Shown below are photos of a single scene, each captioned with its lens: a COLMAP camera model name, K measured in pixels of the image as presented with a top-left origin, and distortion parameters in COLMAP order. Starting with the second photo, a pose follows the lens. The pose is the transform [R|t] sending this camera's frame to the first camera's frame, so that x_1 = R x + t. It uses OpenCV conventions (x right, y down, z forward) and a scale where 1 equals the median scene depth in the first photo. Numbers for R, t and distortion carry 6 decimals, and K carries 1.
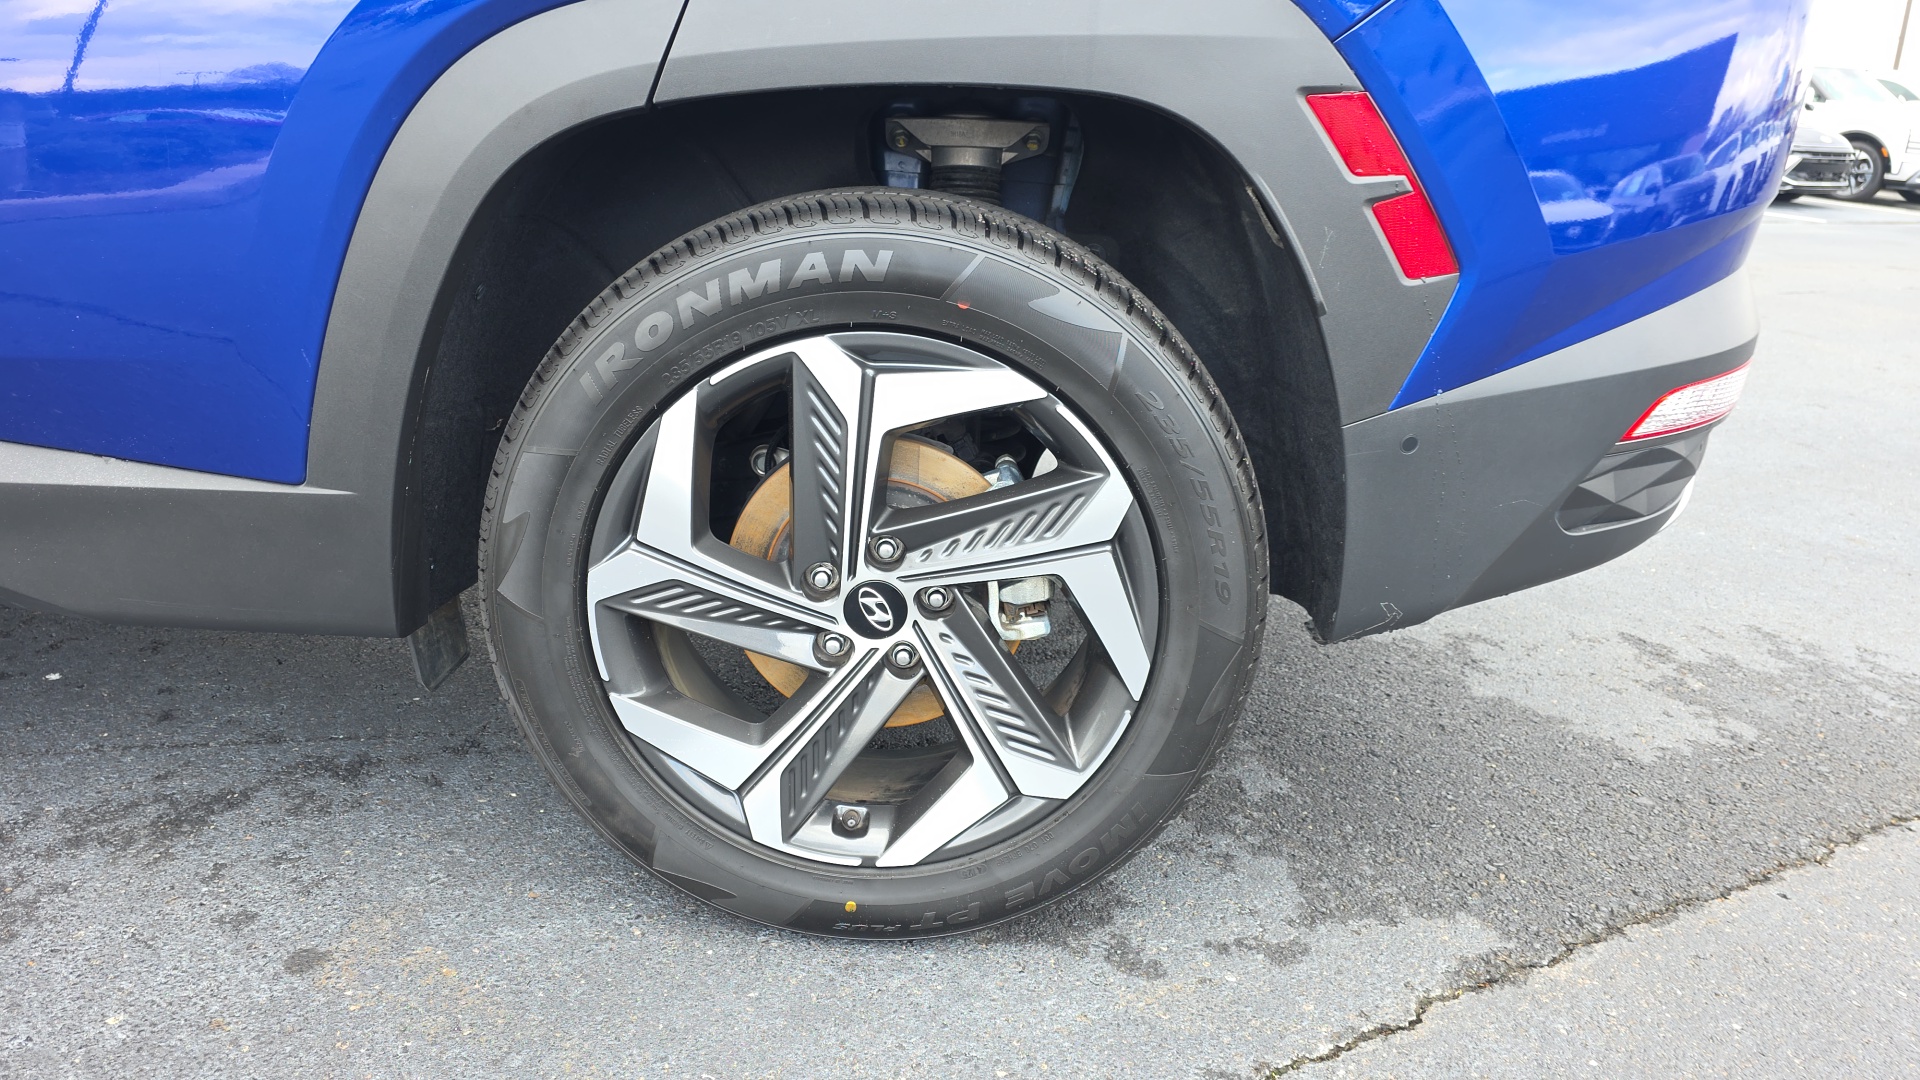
lens RADIAL K [[1241.8, 0, 966.7], [0, 1241.8, 574.4], [0, 0, 1]] dist [0.089150, -0.104063]
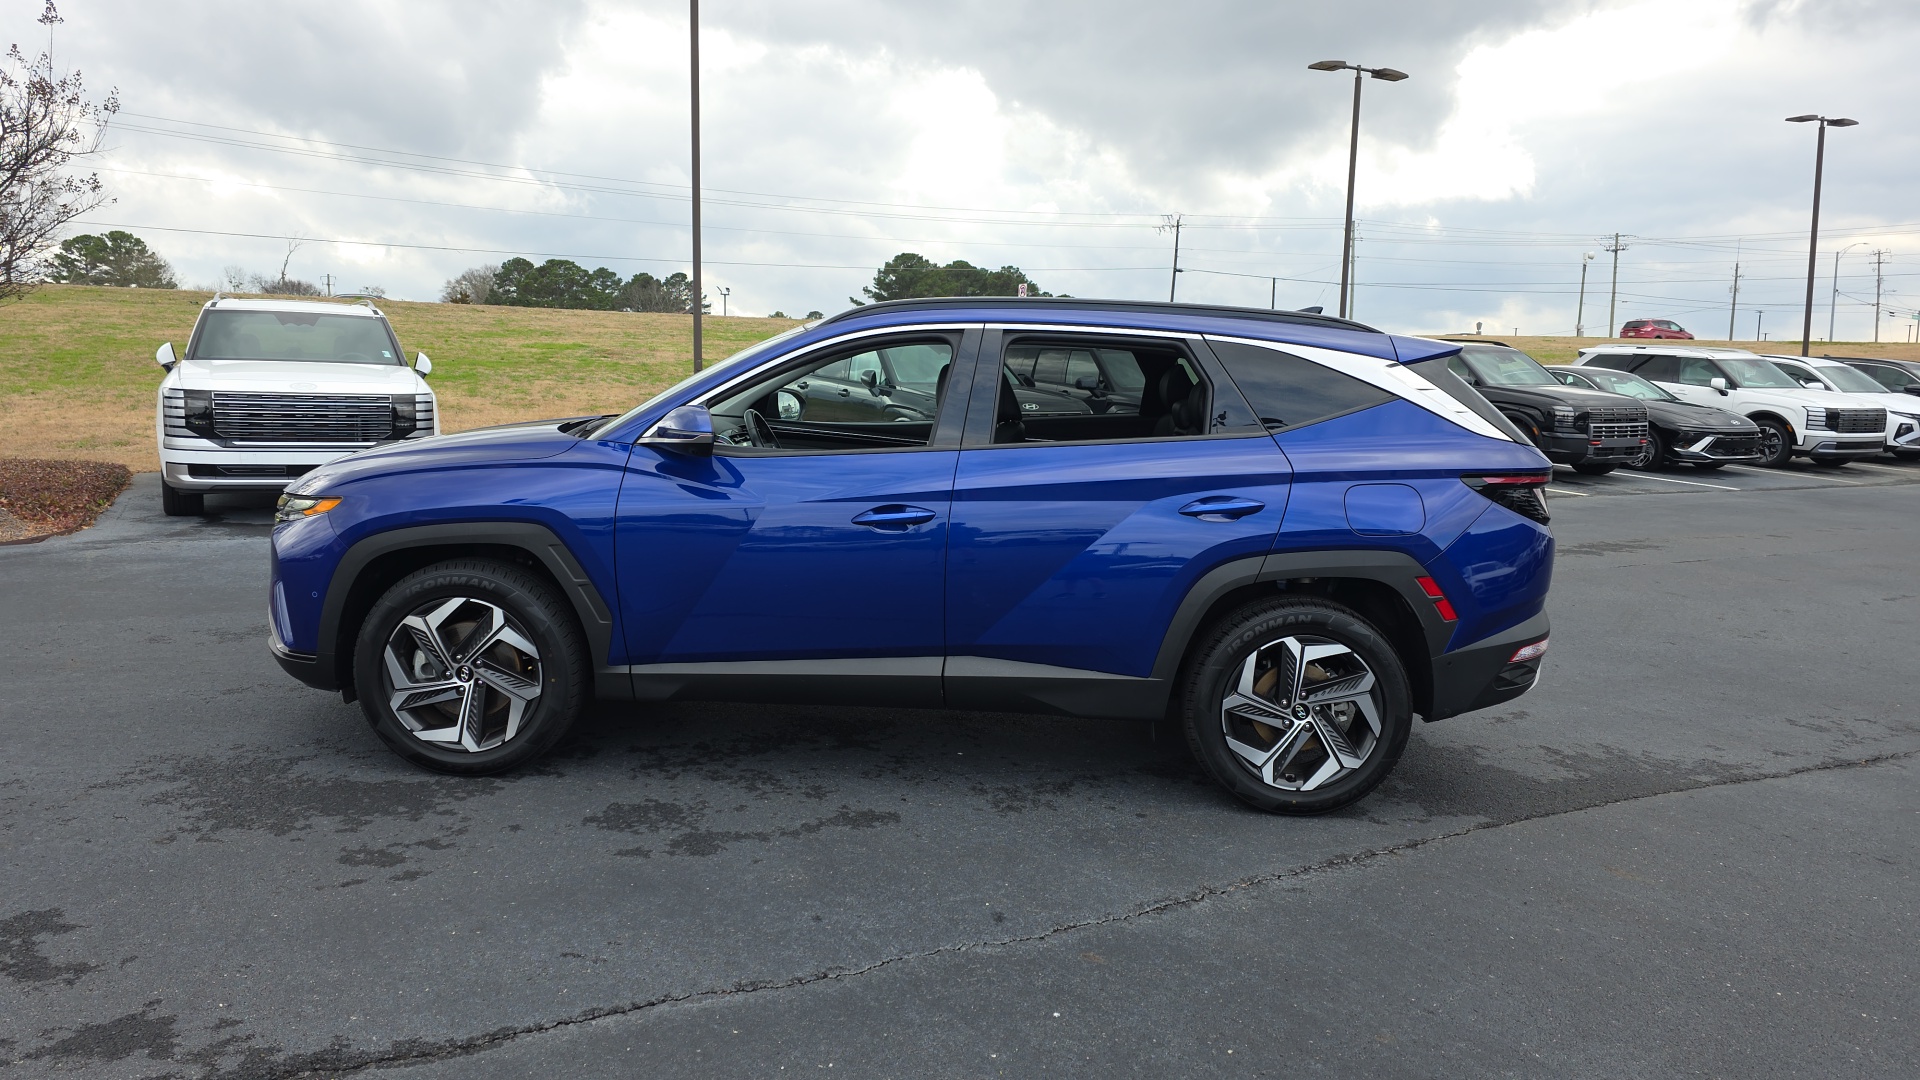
lens RADIAL K [[1293.2, 0, 935.6], [0, 1293.2, 564.2], [0, 0, 1]] dist [0.056064, -0.054047]
pose [[0.999868, -0.014080, -0.008148, -1.055837], [0.012279, 0.981756, -0.189746, 0.298713], [0.010671, 0.189621, 0.981799, -2.659108]]
